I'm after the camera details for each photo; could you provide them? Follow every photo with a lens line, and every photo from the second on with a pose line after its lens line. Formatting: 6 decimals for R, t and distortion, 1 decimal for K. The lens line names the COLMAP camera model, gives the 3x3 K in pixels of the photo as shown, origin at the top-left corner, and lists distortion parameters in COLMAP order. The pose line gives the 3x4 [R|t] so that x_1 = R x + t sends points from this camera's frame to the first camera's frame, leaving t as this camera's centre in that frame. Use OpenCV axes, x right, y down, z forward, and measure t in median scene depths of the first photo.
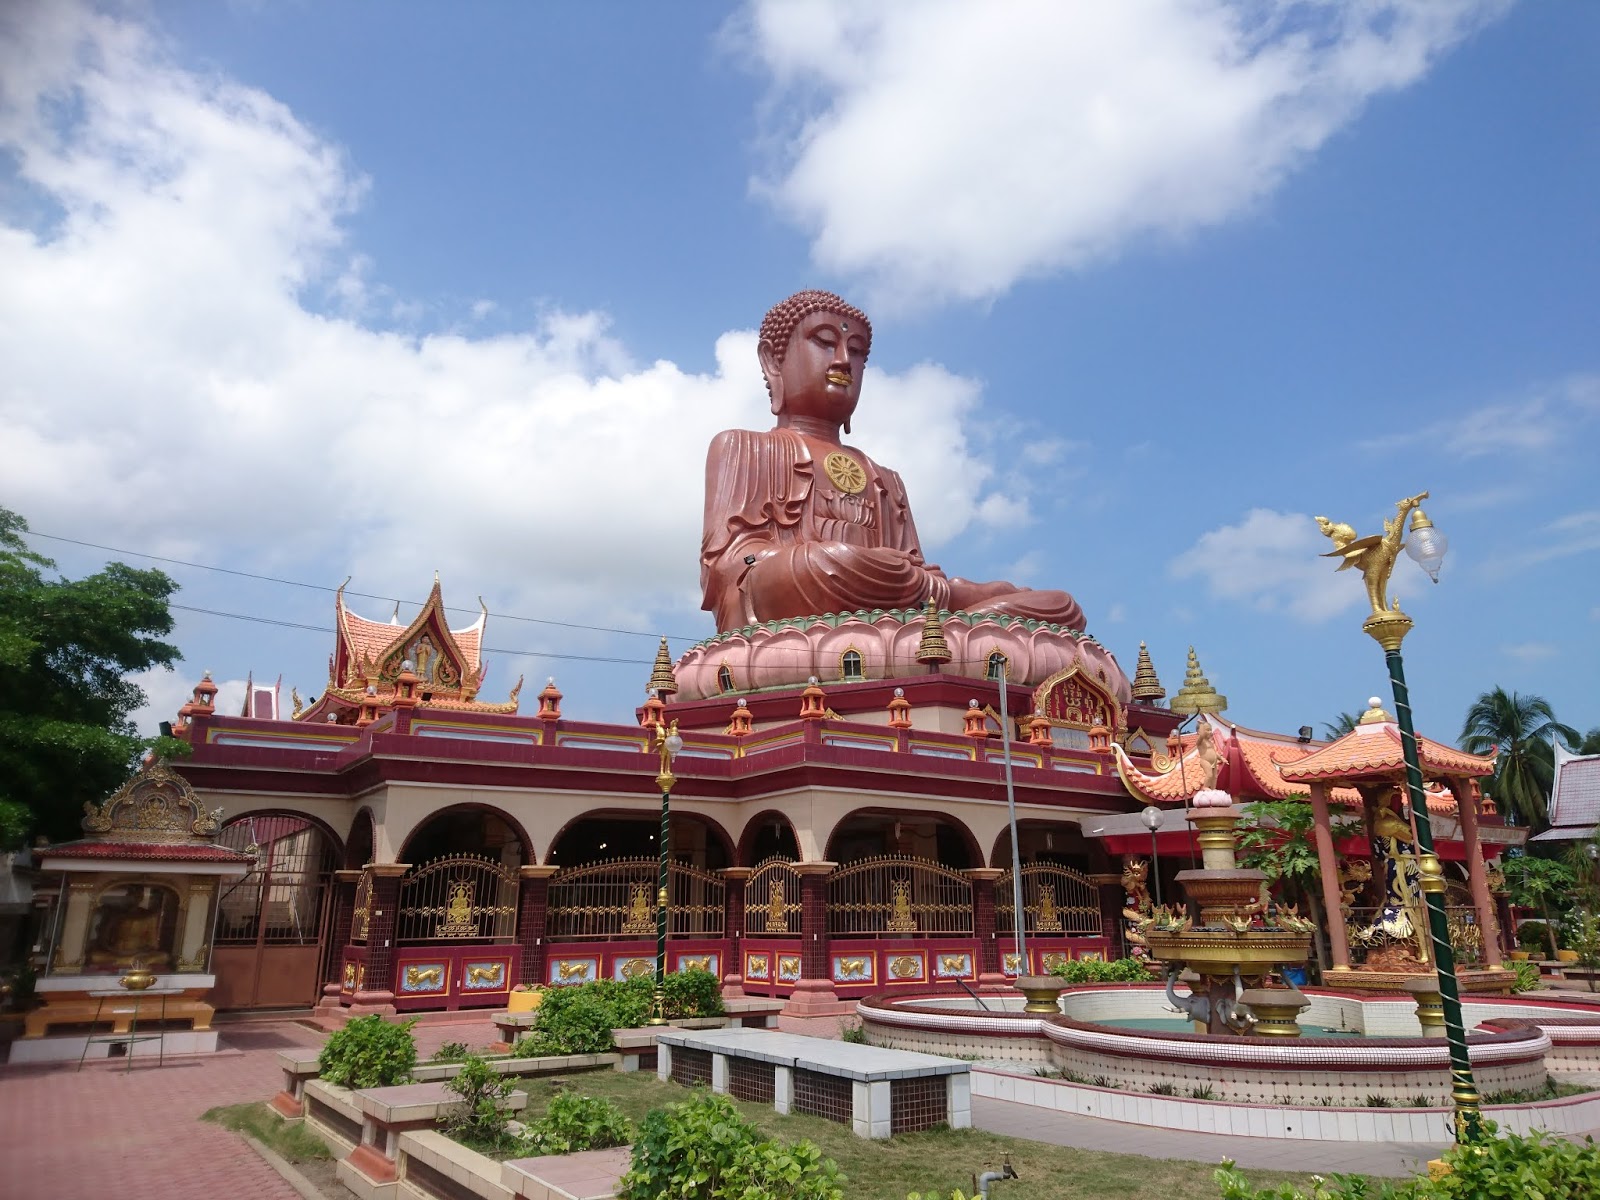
lens RADIAL K [[1090.3, 0, 804.9], [0, 1090.3, 596.1], [0, 0, 1]] dist [0.057232, -0.038907]
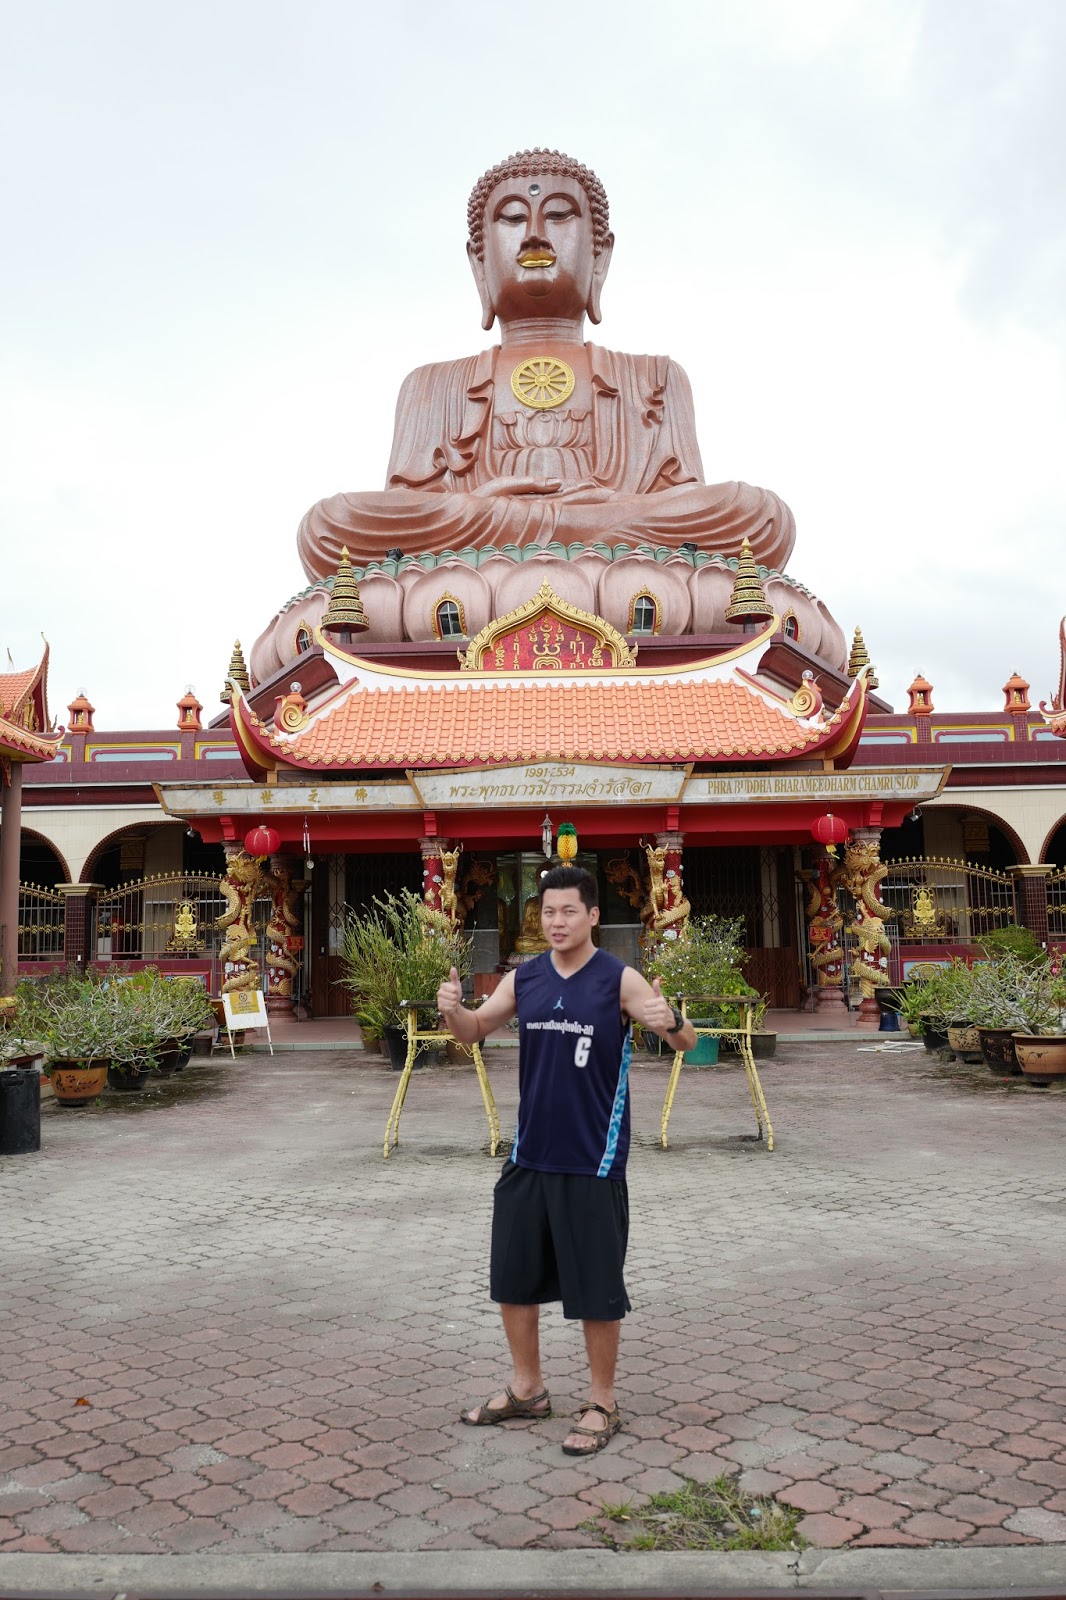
lens RADIAL K [[1220.6, 0, 502.5], [0, 1220.6, 802.8], [0, 0, 1]] dist [-0.028789, -0.006773]
pose [[0.806580, -0.072163, -0.586703, 0.647929], [0.182504, 0.974432, 0.131049, 0.079097], [0.562246, -0.212777, 0.799128, 0.282075]]
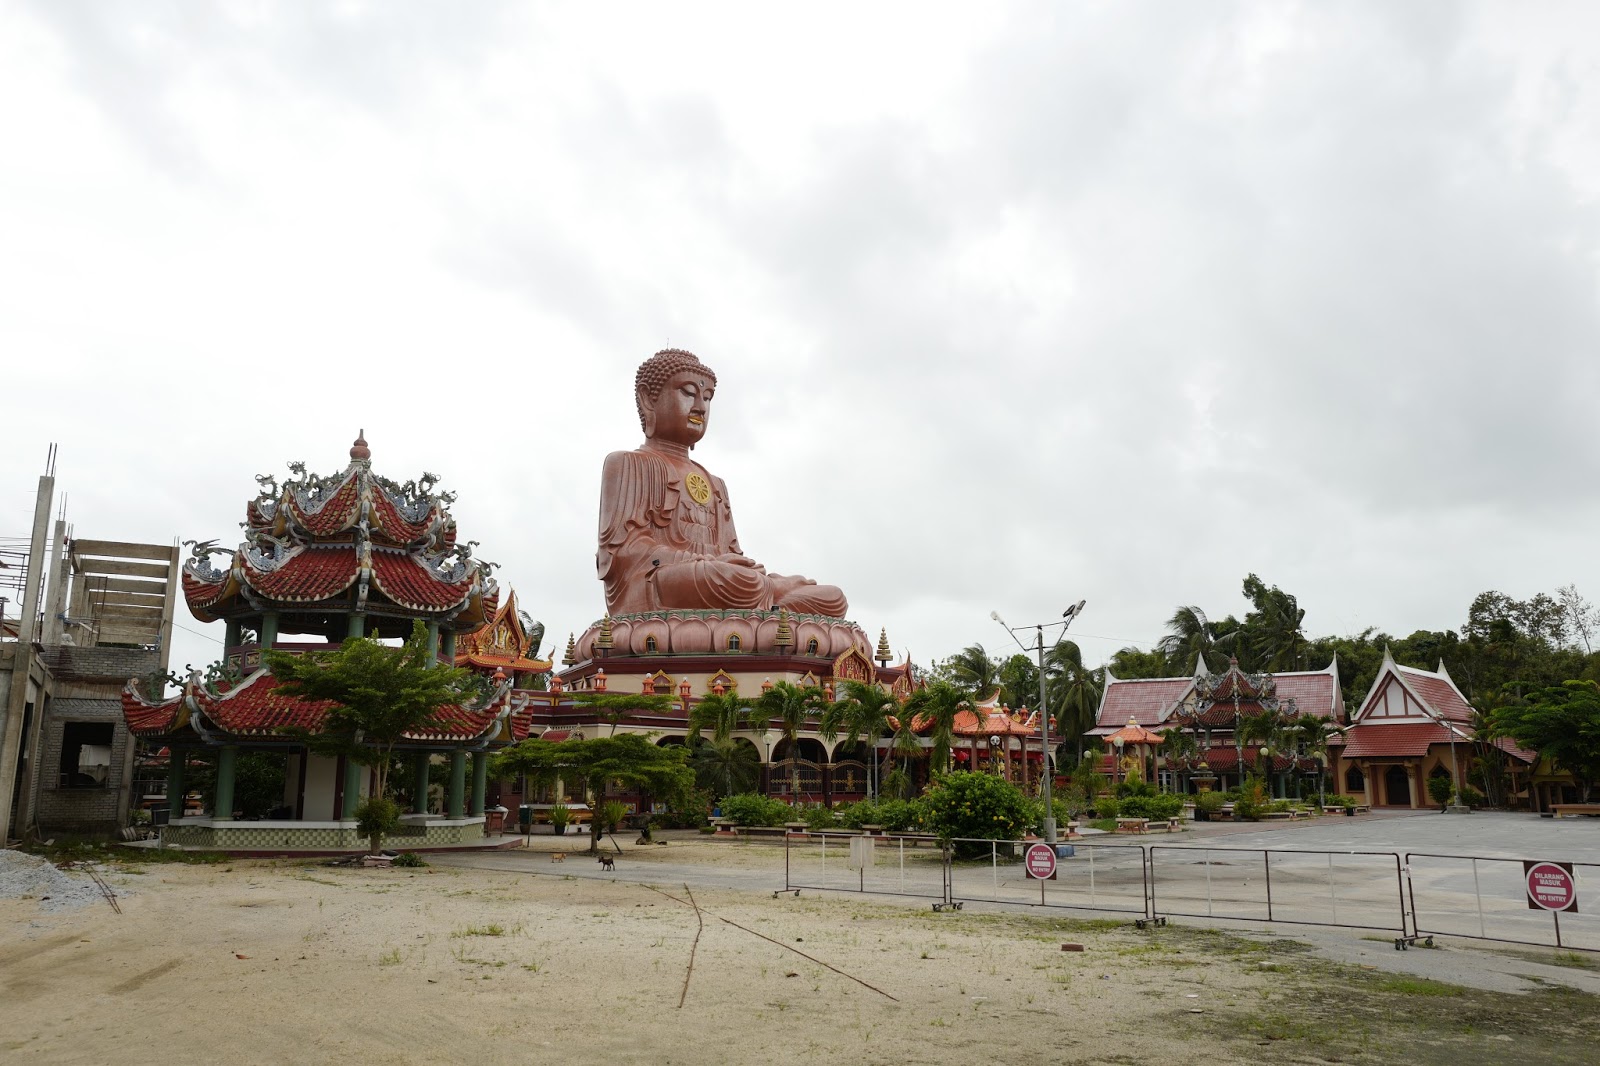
lens RADIAL K [[1220.6, 0, 807.7], [0, 1220.6, 542.5], [0, 0, 1]] dist [-0.028789, -0.006773]
pose [[0.951506, 0.066813, 0.300286, -0.396939], [-0.094661, 0.992358, 0.079151, -0.236382], [-0.292703, -0.103738, 0.950559, -0.780507]]
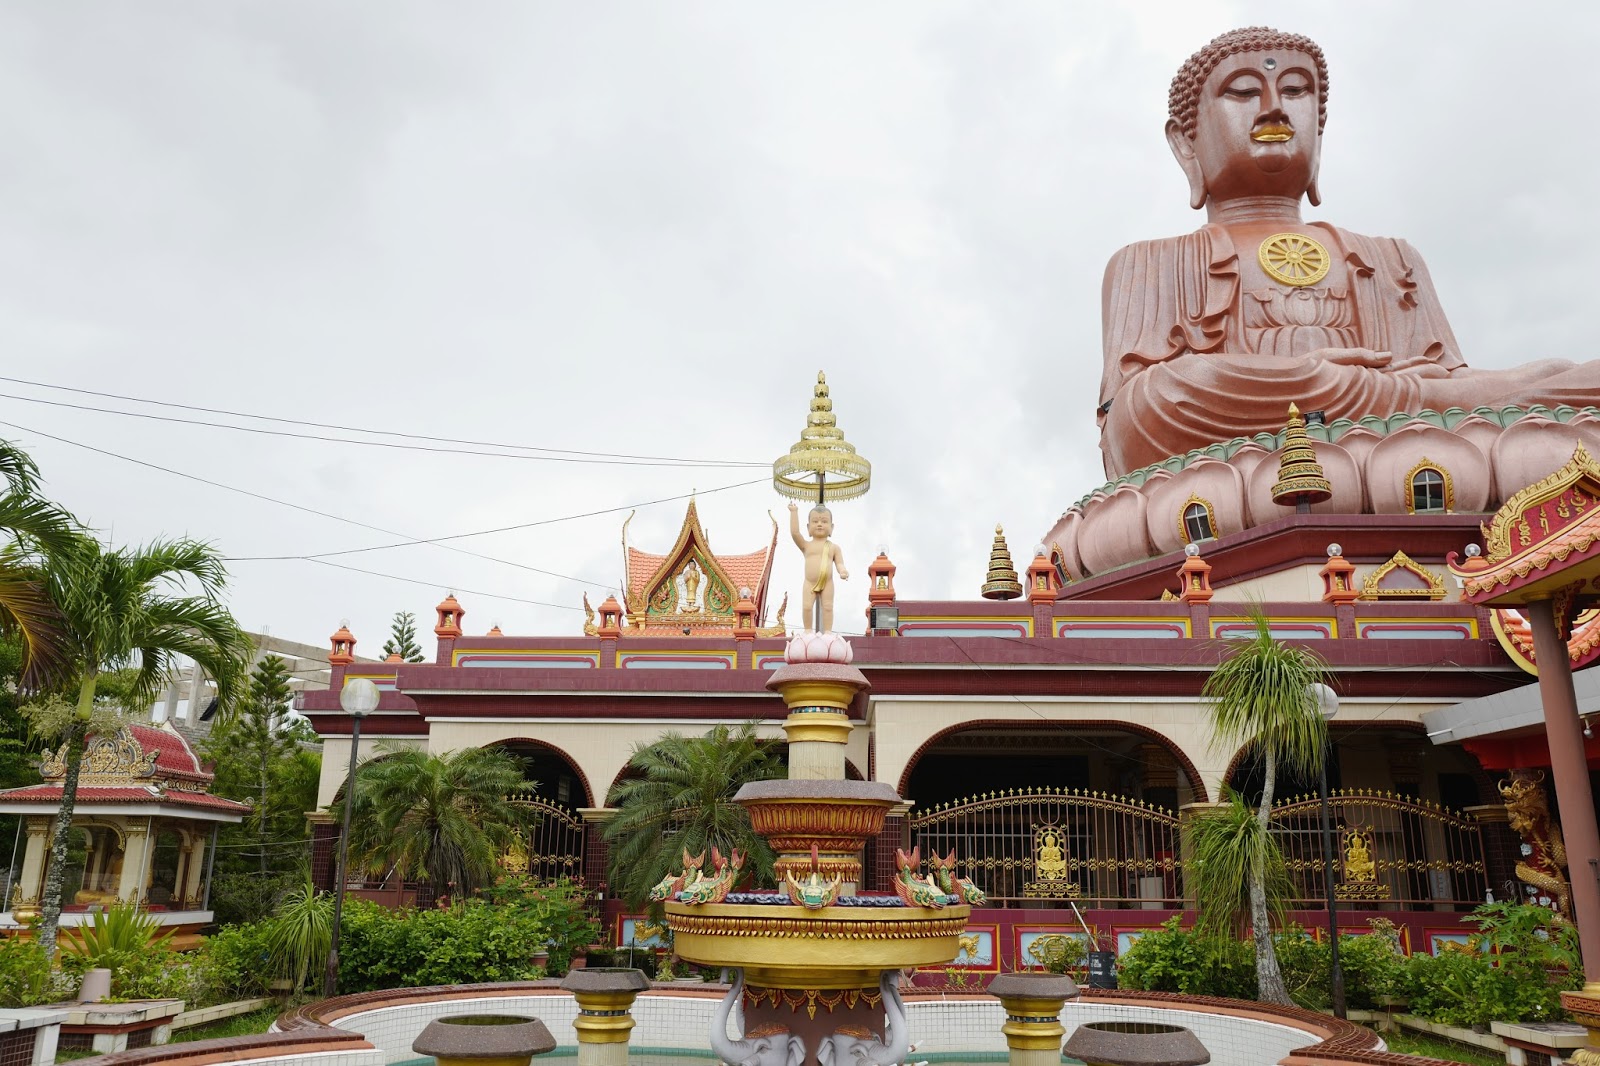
lens RADIAL K [[1220.6, 0, 777.0], [0, 1220.6, 534.9], [0, 0, 1]] dist [-0.028789, -0.006773]
pose [[0.800568, -0.147324, -0.580849, 0.257835], [0.156311, 0.987090, -0.034922, 0.051784], [0.578495, -0.062836, 0.813262, 0.186640]]
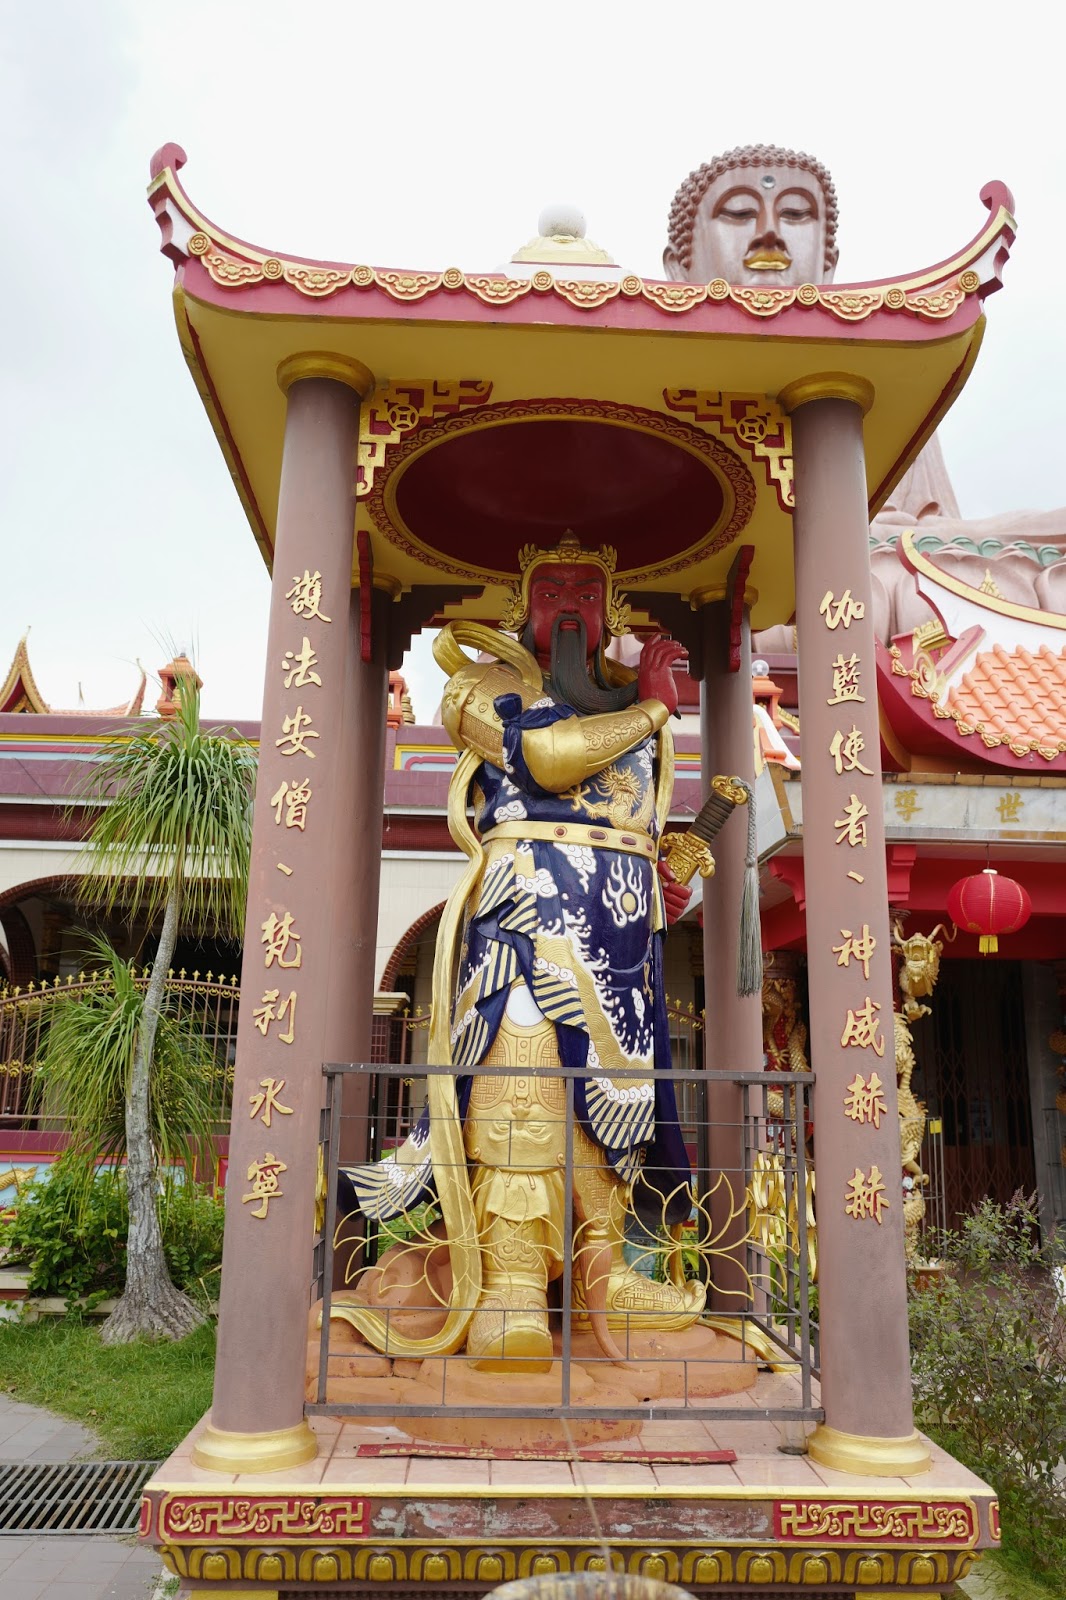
lens RADIAL K [[1220.6, 0, 515.5], [0, 1220.6, 796.8], [0, 0, 1]] dist [-0.028789, -0.006773]
pose [[0.845816, -0.103349, -0.523367, 0.325616], [0.132068, 0.991082, 0.017727, 0.105774], [0.516868, -0.084114, 0.851923, 0.382479]]
